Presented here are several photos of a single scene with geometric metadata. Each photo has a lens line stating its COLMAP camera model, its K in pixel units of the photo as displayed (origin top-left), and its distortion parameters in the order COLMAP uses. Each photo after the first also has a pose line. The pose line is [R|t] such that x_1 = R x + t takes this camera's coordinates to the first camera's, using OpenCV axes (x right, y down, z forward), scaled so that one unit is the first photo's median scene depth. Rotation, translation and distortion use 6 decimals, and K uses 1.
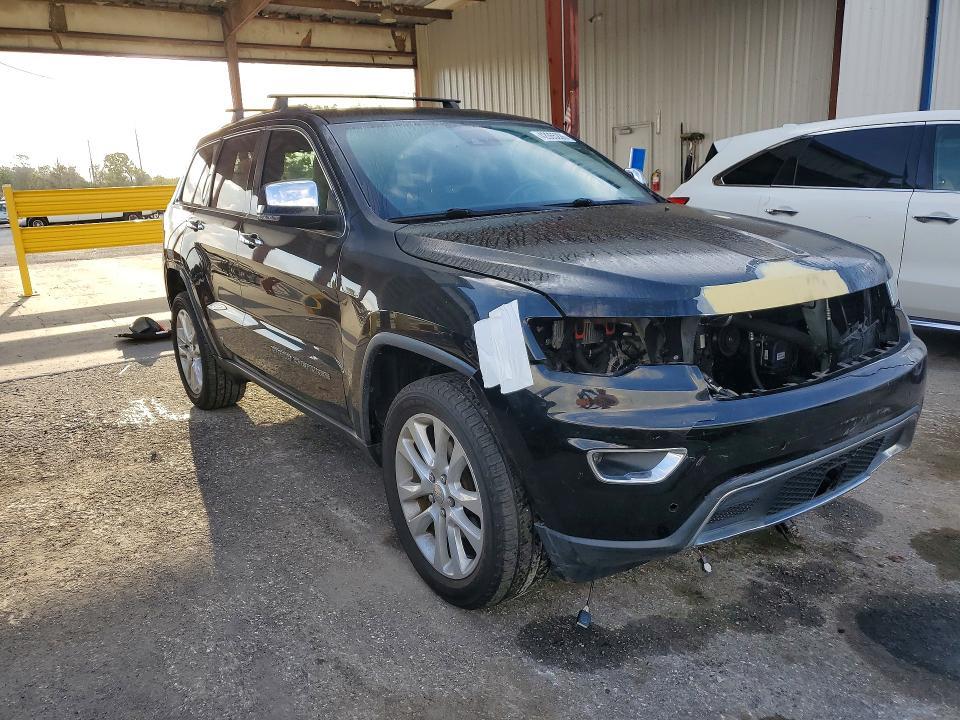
lens RADIAL K [[759.7, 0, 480.0], [0, 759.7, 360.0], [0, 0, 1]] dist [0.023307, -0.000547]
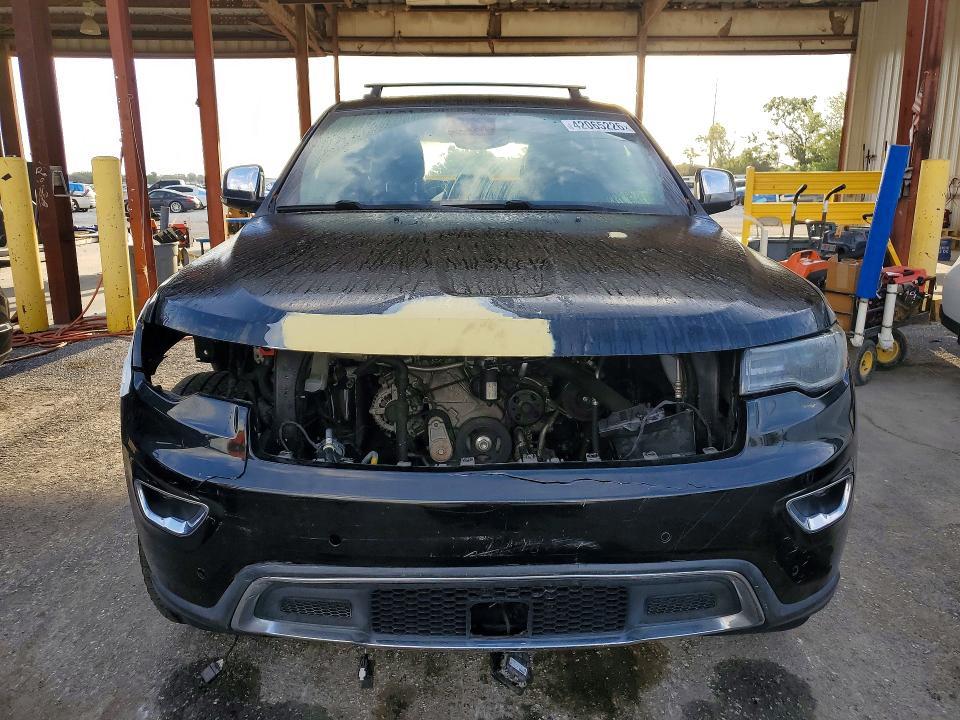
lens RADIAL K [[759.7, 0, 480.0], [0, 759.7, 360.0], [0, 0, 1]] dist [0.023307, -0.000547]
pose [[0.824207, 0.171347, -0.539744, 0.116666], [-0.168490, 0.984160, 0.055142, -0.016499], [0.540642, 0.045493, 0.840022, 0.060001]]
